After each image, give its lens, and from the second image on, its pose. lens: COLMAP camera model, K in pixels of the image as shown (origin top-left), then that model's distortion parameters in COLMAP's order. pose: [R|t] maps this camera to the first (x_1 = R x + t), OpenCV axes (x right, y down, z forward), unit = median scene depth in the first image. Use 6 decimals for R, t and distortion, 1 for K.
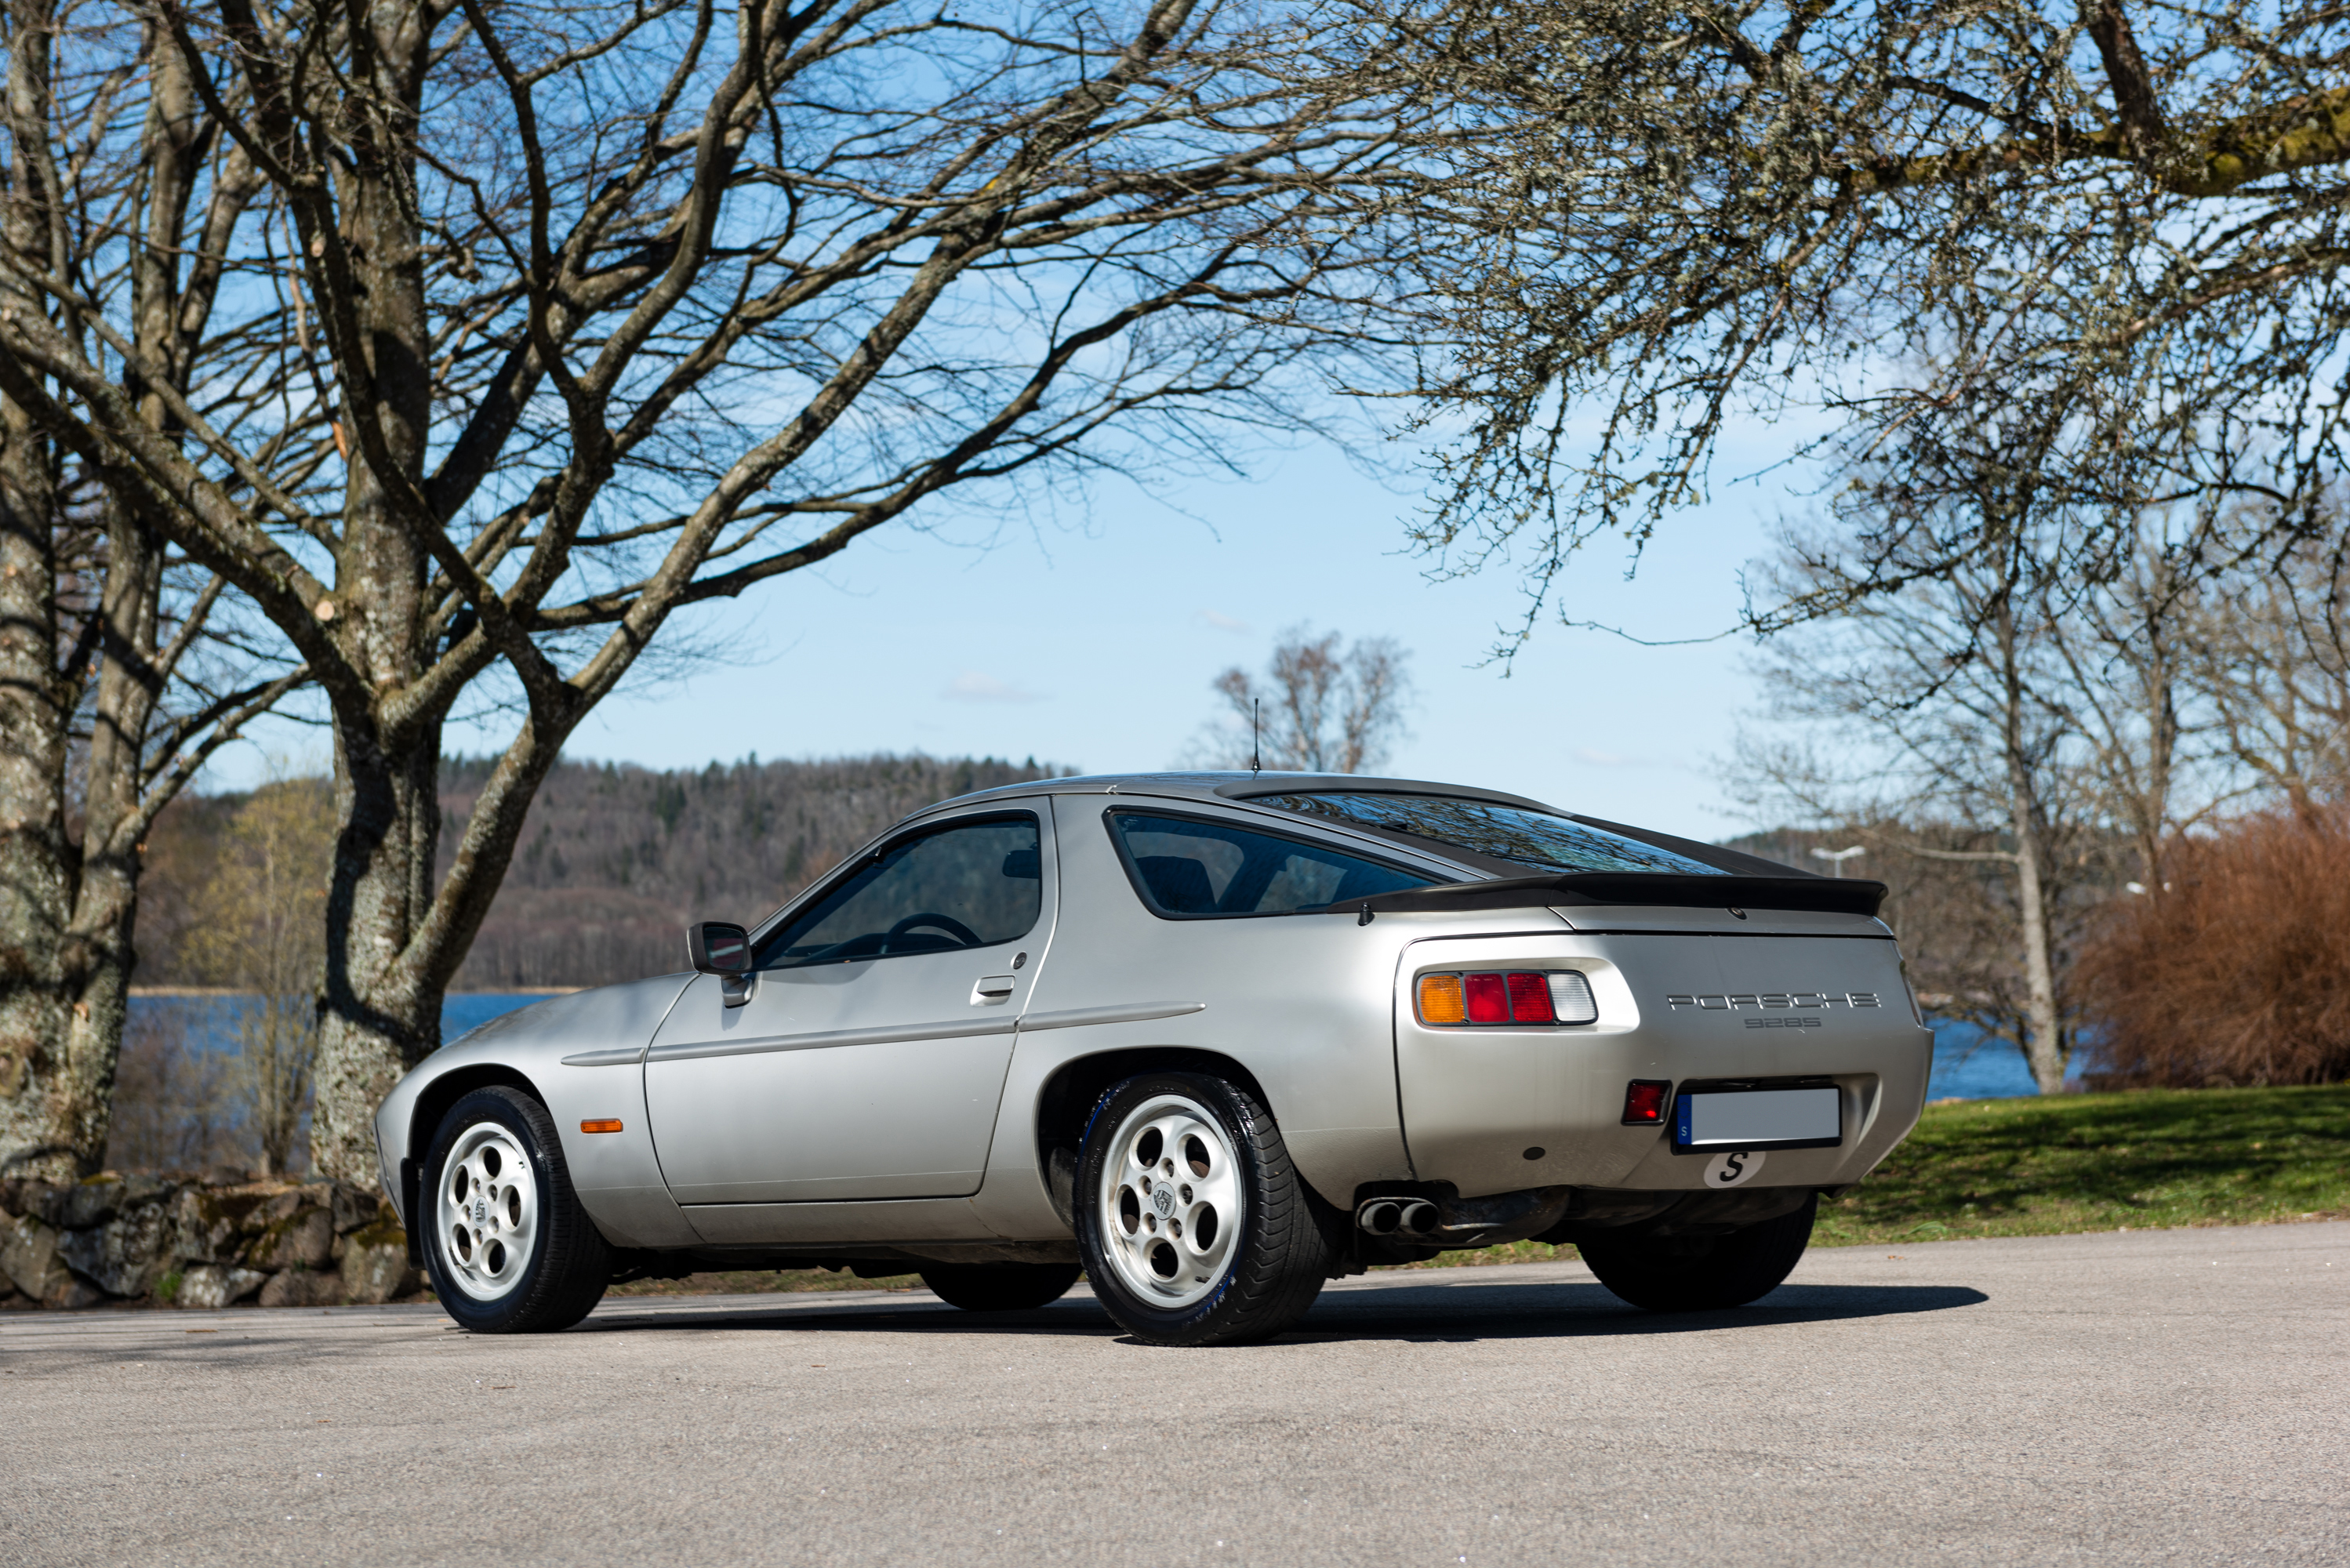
lens RADIAL K [[4581.3, 0, 1183.3], [0, 4581.3, 783.4], [0, 0, 1]] dist [-0.013096, 0.000000]
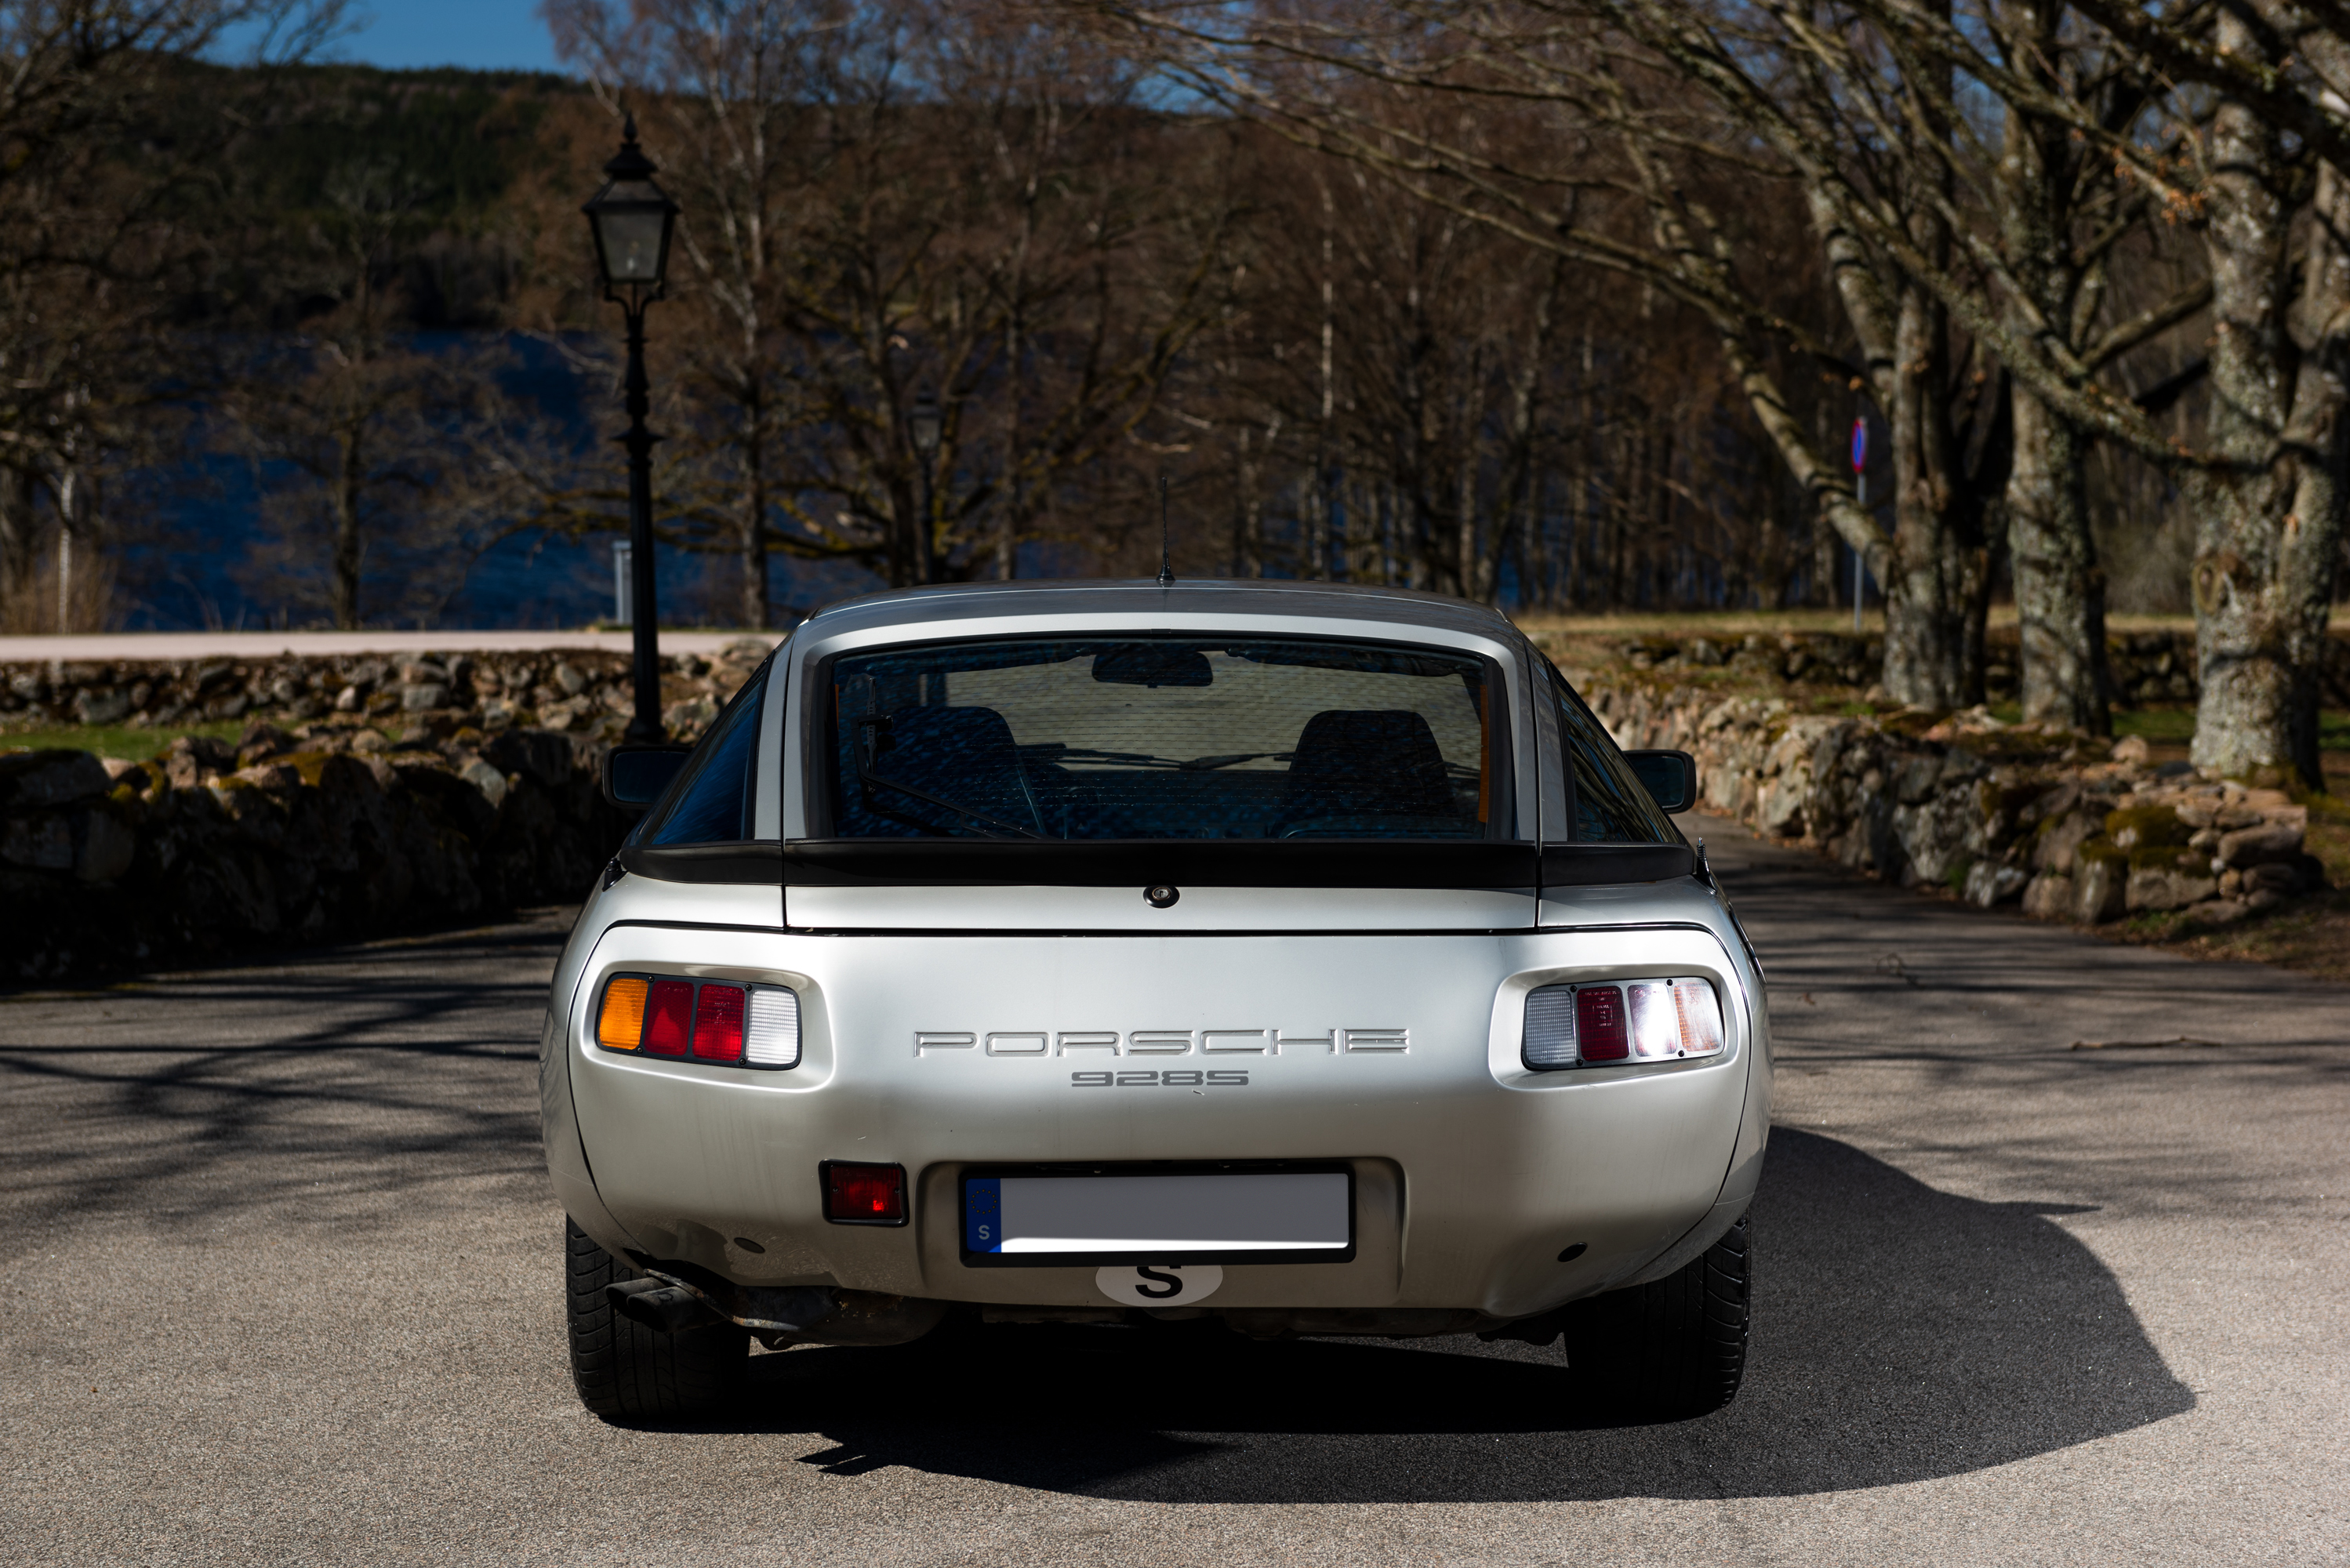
lens RADIAL K [[4345.0, 0, 1169.4], [0, 4345.0, 781.8], [0, 0, 1]] dist [-0.022901, 0.000000]
pose [[0.746653, 0.066927, -0.661838, 0.211087], [0.030159, 0.990497, 0.134186, -0.028222], [0.664530, -0.120151, 0.737539, 0.218650]]
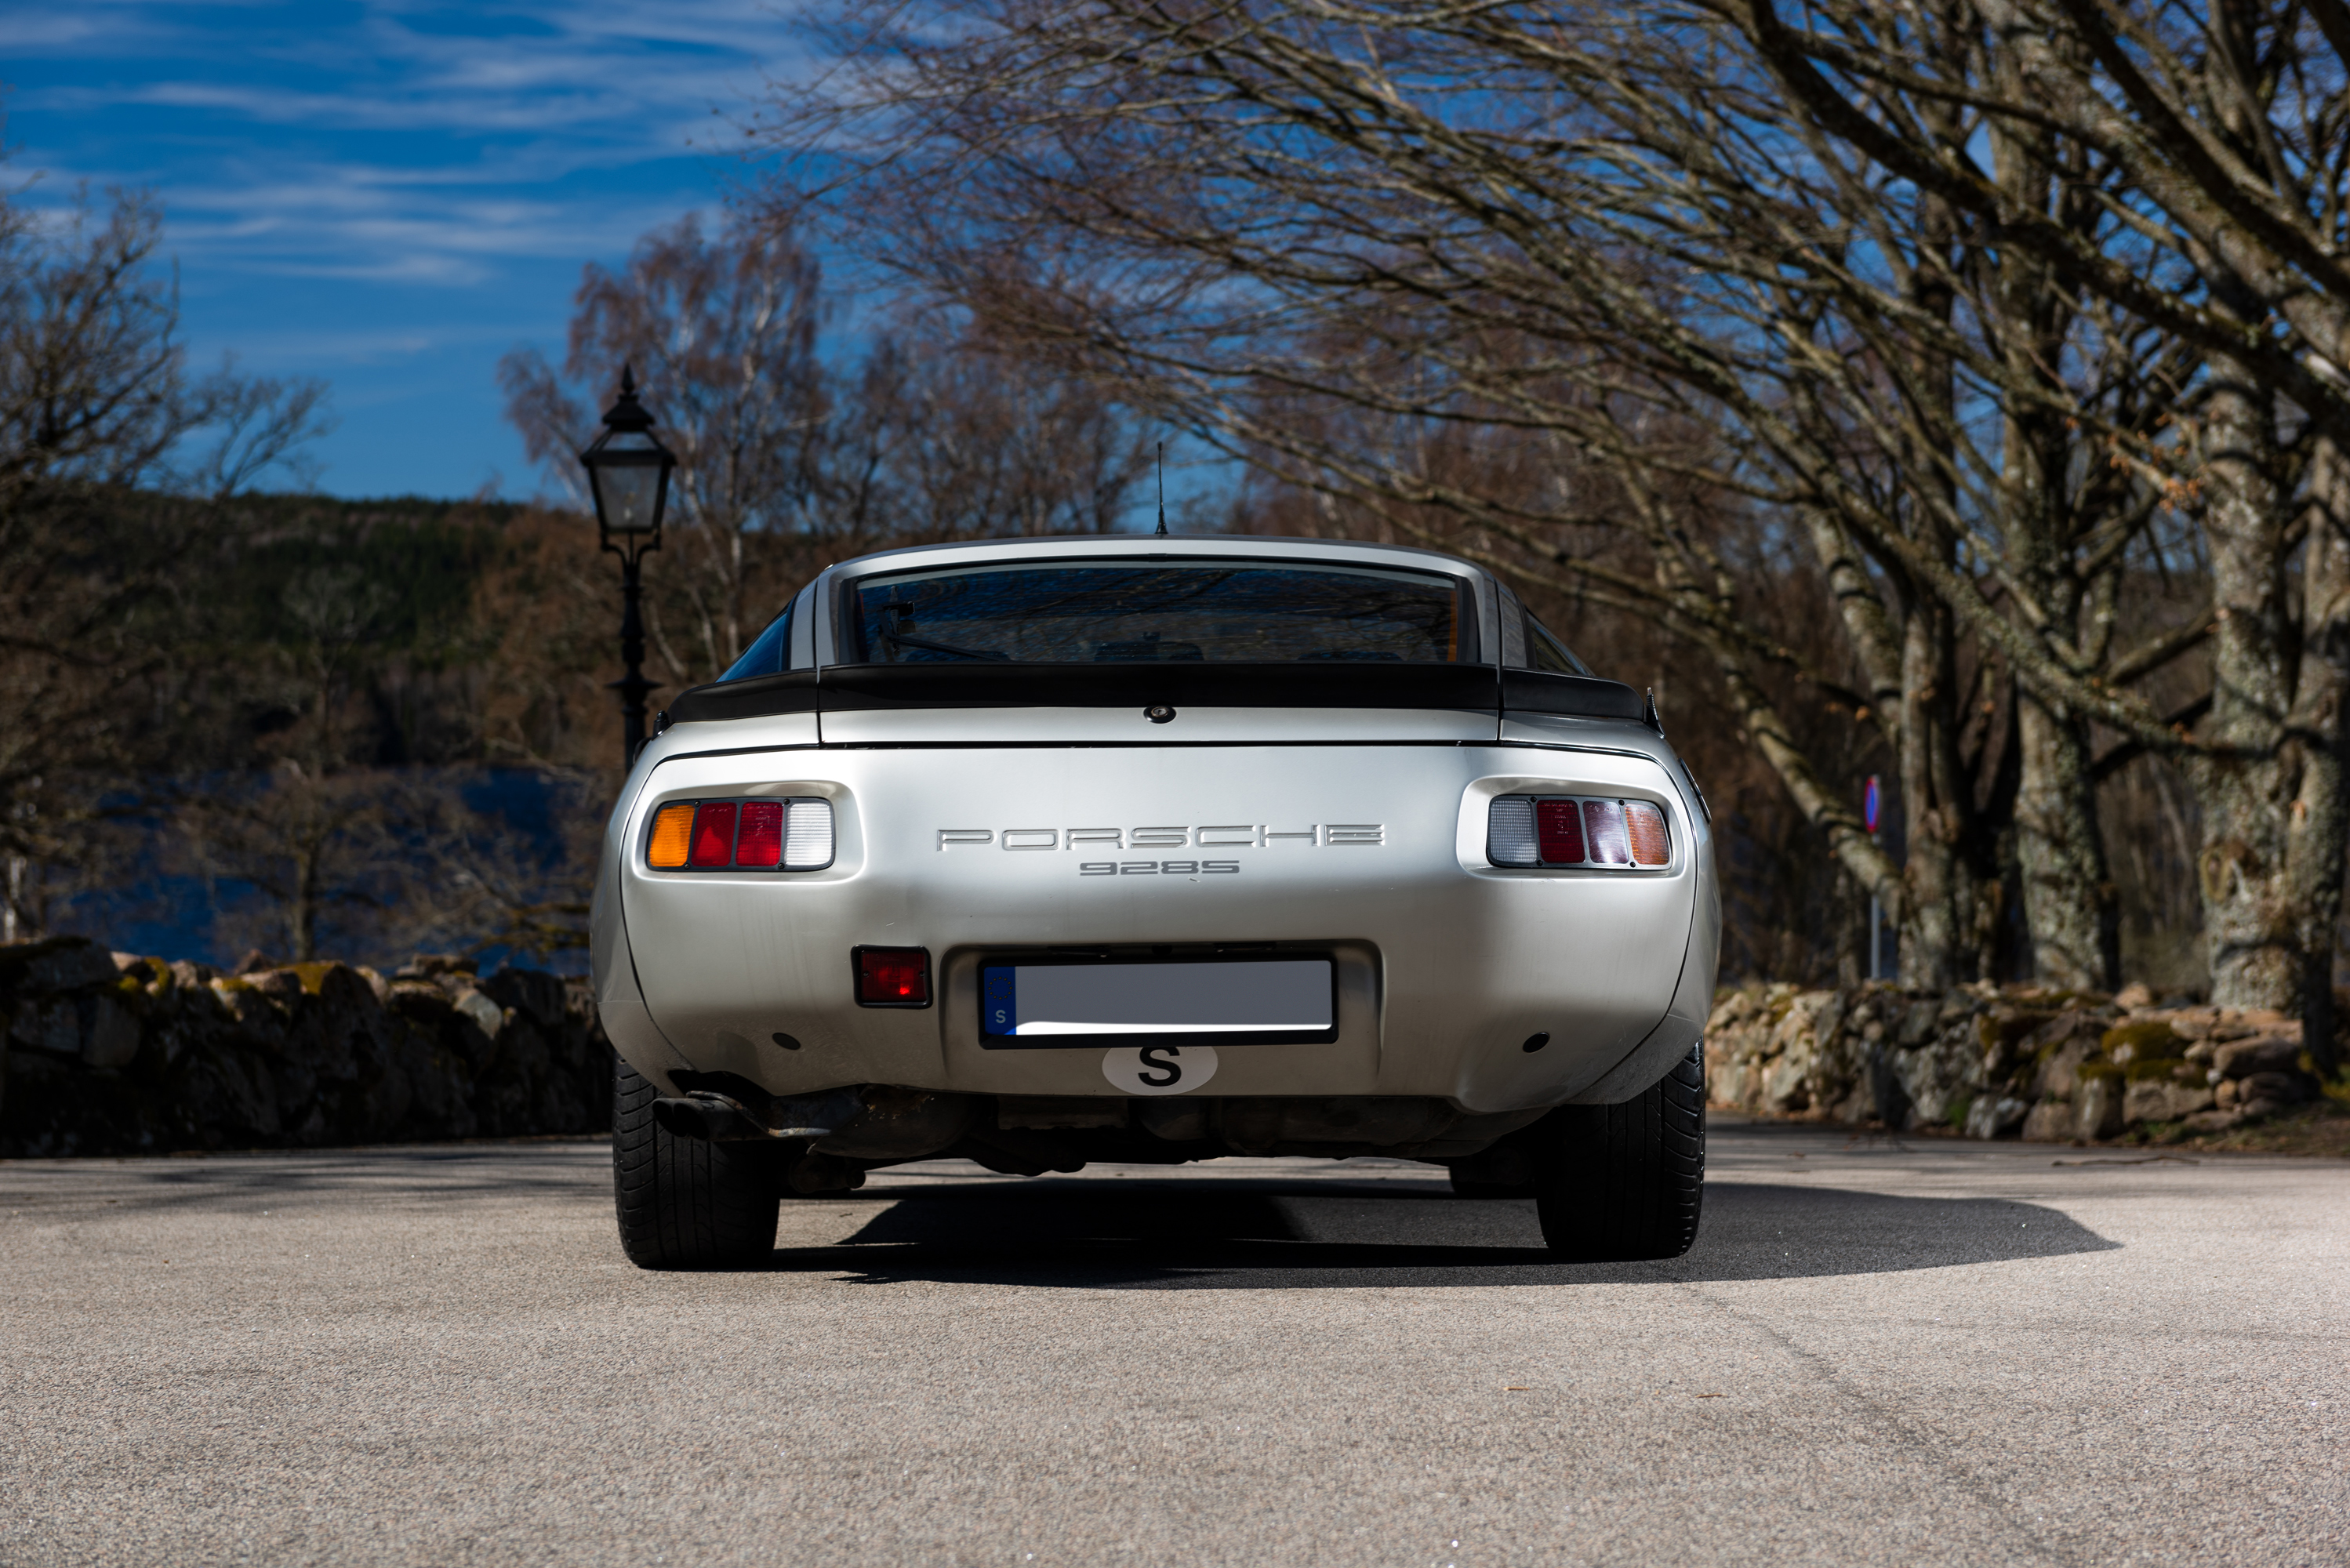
lens RADIAL K [[4581.3, 0, 1171.8], [0, 4581.3, 773.3], [0, 0, 1]] dist [-0.013096, 0.000000]
pose [[0.748077, -0.006807, -0.663577, 0.239702], [0.036772, 0.998836, 0.031209, 0.005972], [0.662592, -0.047748, 0.747457, 0.184434]]
